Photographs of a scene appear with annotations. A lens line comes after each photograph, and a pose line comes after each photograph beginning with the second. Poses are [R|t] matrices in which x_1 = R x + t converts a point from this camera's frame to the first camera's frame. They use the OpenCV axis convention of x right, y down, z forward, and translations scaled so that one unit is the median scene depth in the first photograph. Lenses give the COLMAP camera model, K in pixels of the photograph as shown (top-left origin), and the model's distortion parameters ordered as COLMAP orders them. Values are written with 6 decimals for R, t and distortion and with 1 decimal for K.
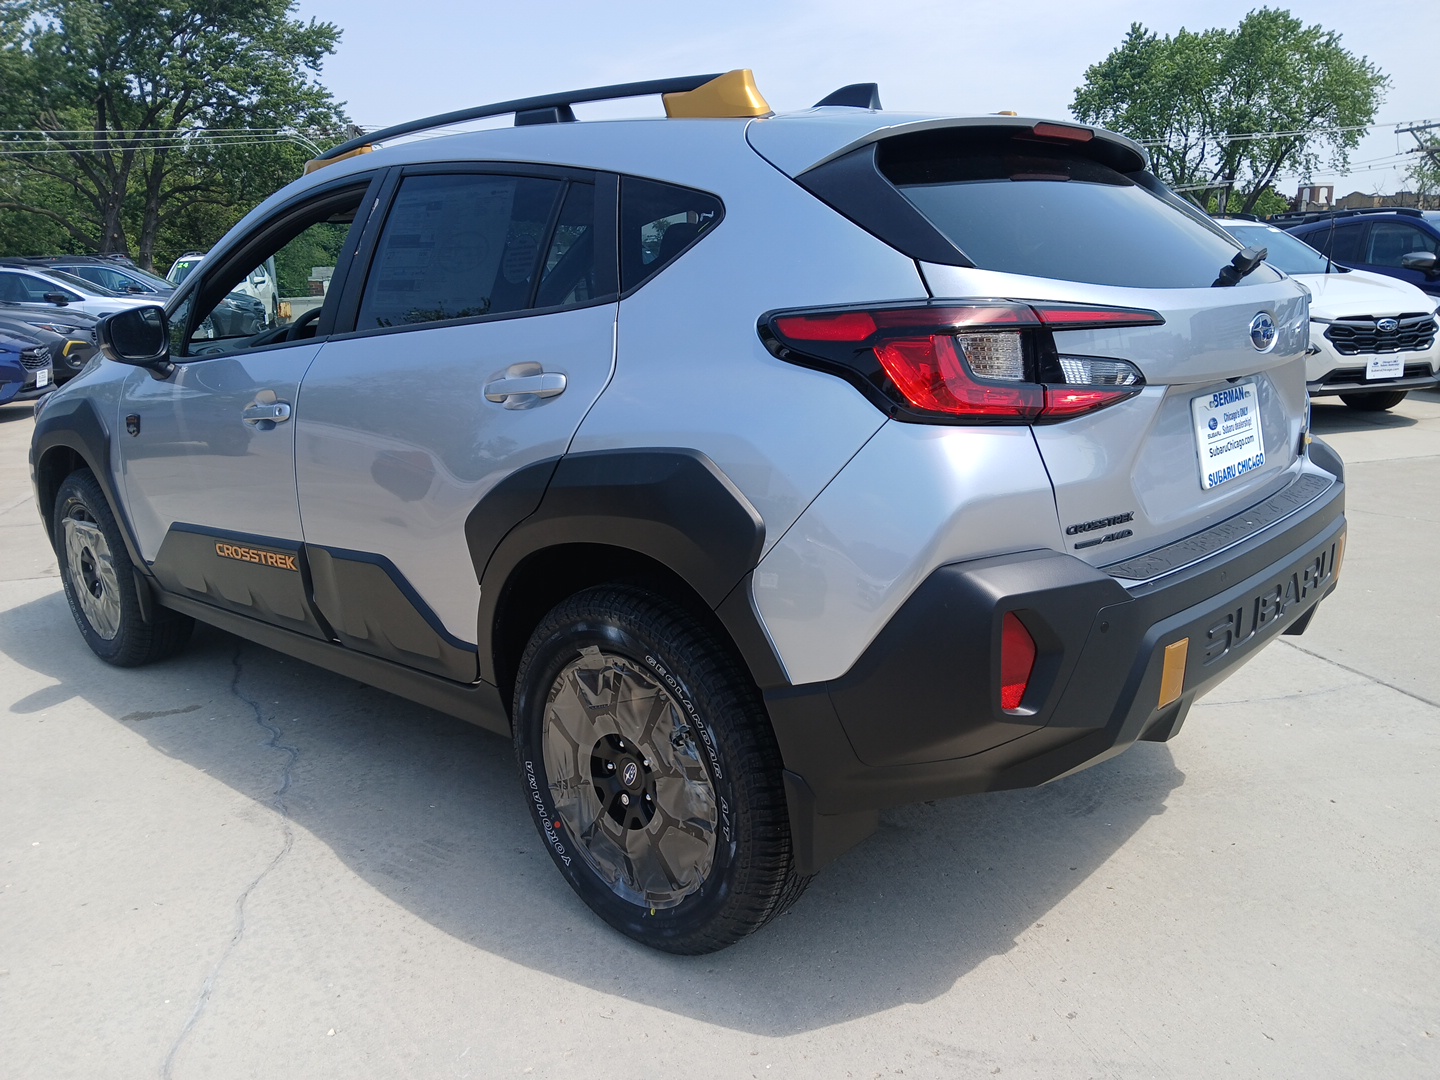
lens RADIAL K [[1116.4, 0, 725.4], [0, 1116.4, 541.8], [0, 0, 1]] dist [-0.011858, -0.013409]
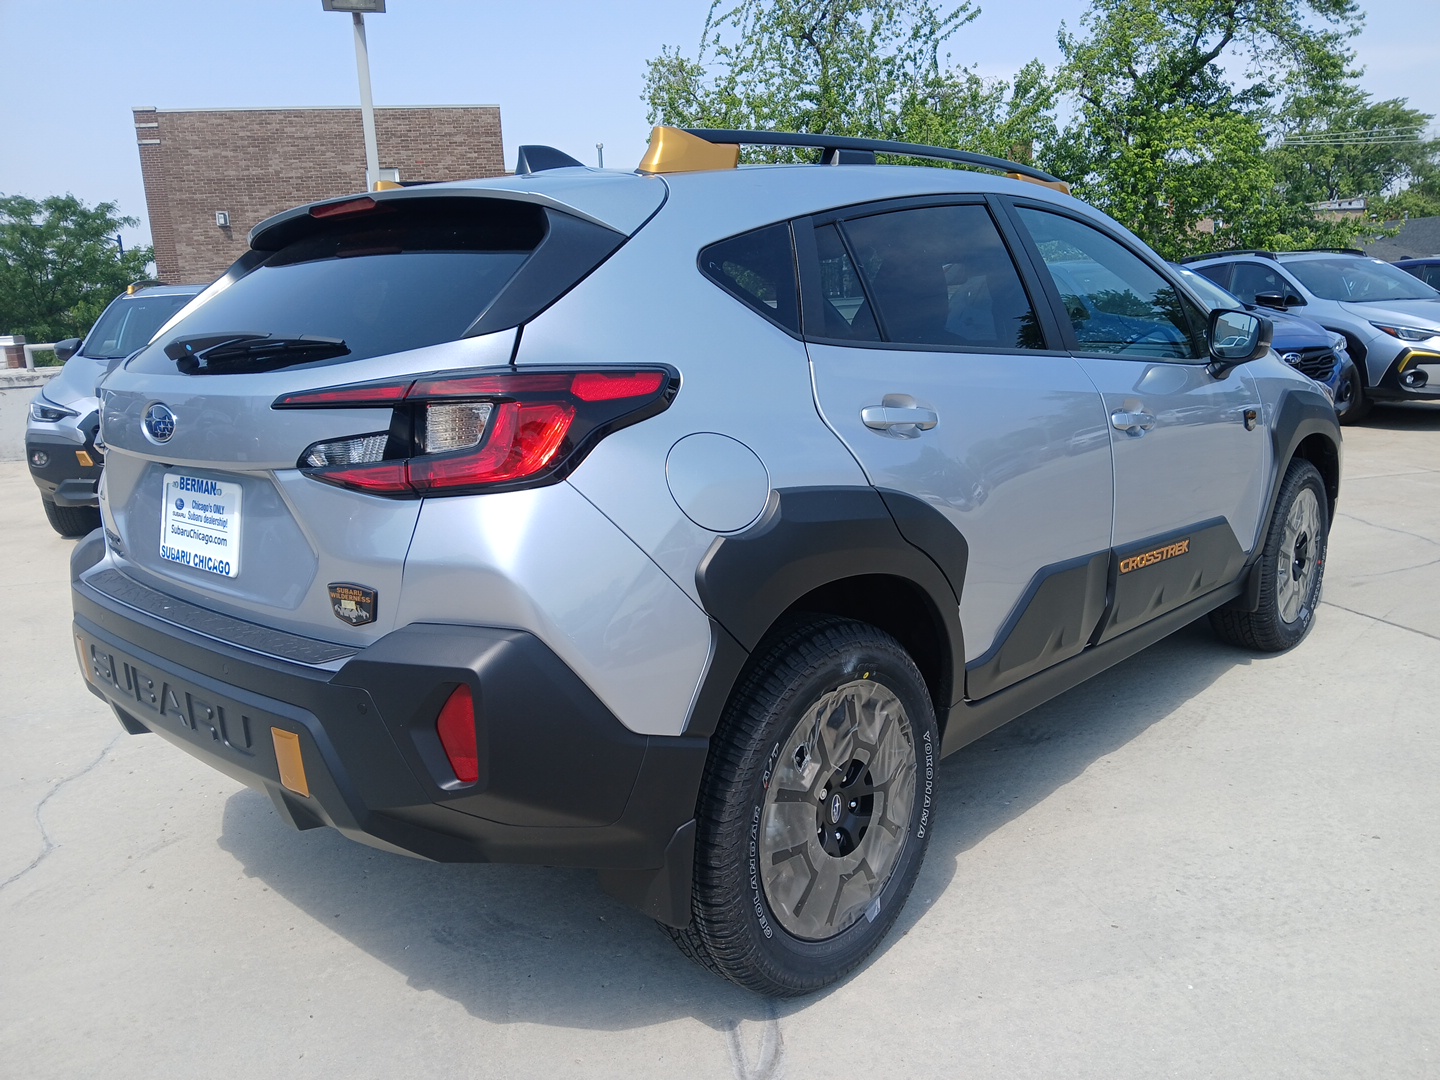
lens RADIAL K [[1116.4, 0, 725.4], [0, 1116.4, 541.8], [0, 0, 1]] dist [-0.011858, -0.013409]
pose [[0.019710, 0.237766, -0.971122, 1.299753], [-0.197351, 0.953126, 0.229355, -0.364563], [0.980135, 0.187131, 0.065710, 1.274817]]
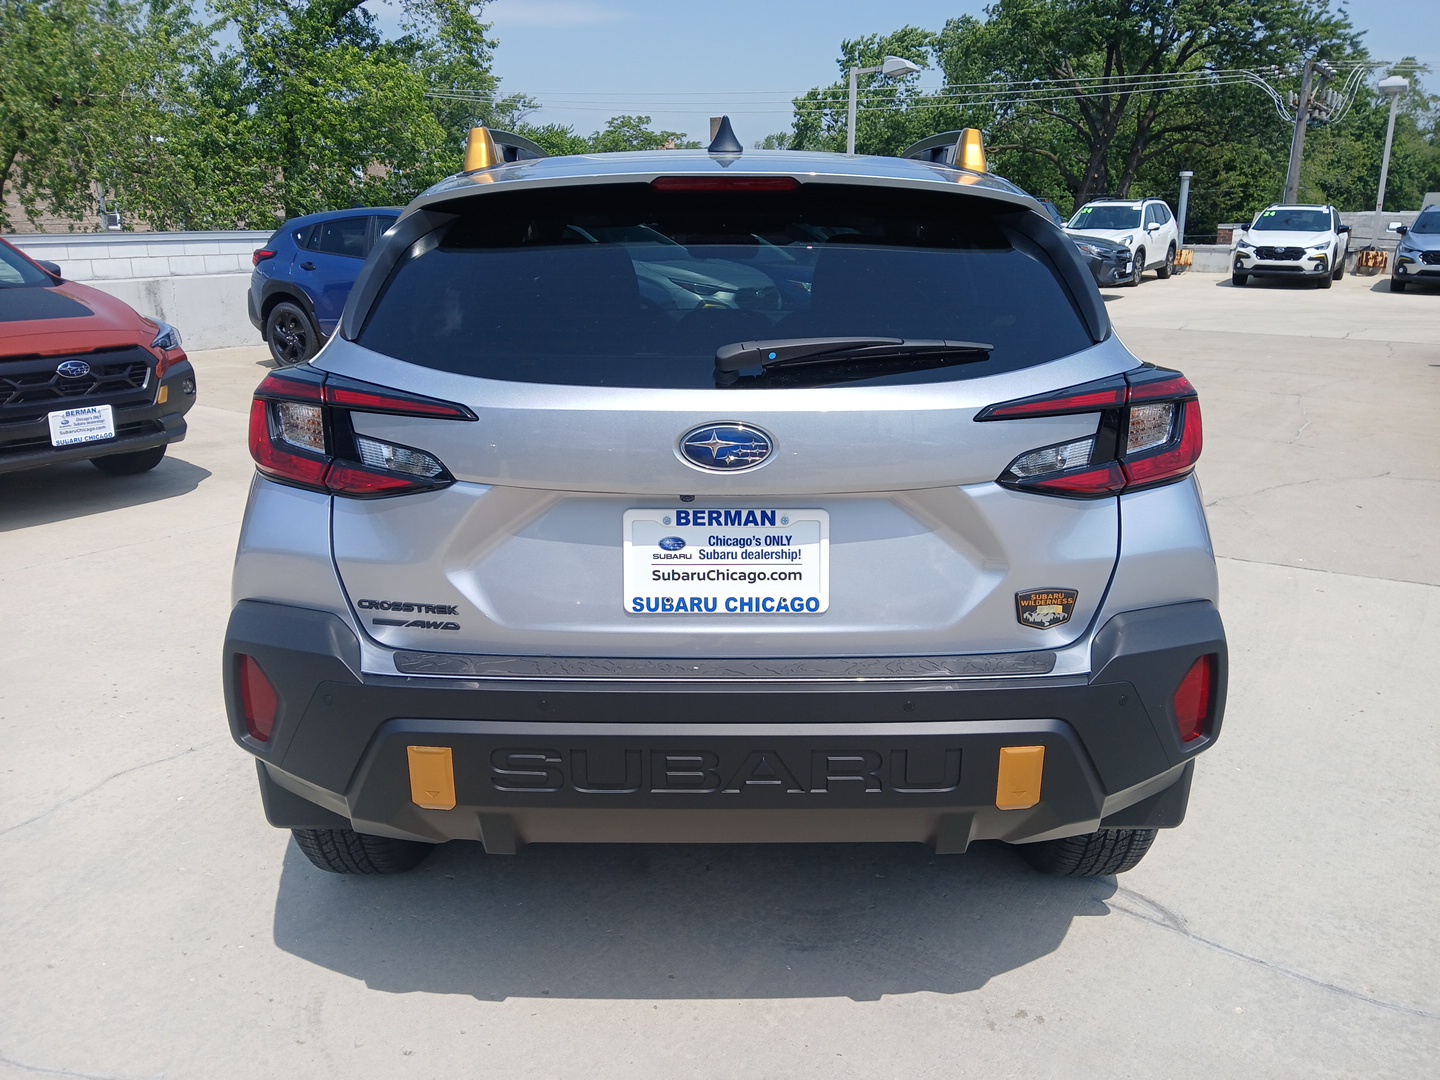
lens RADIAL K [[1109.7, 0, 726.4], [0, 1109.7, 541.1], [0, 0, 1]] dist [0.001771, -0.033100]
pose [[0.679995, 0.231319, -0.695771, 0.937818], [-0.195217, 0.971796, 0.132298, -0.202301], [0.706751, 0.045864, 0.705974, 0.379805]]
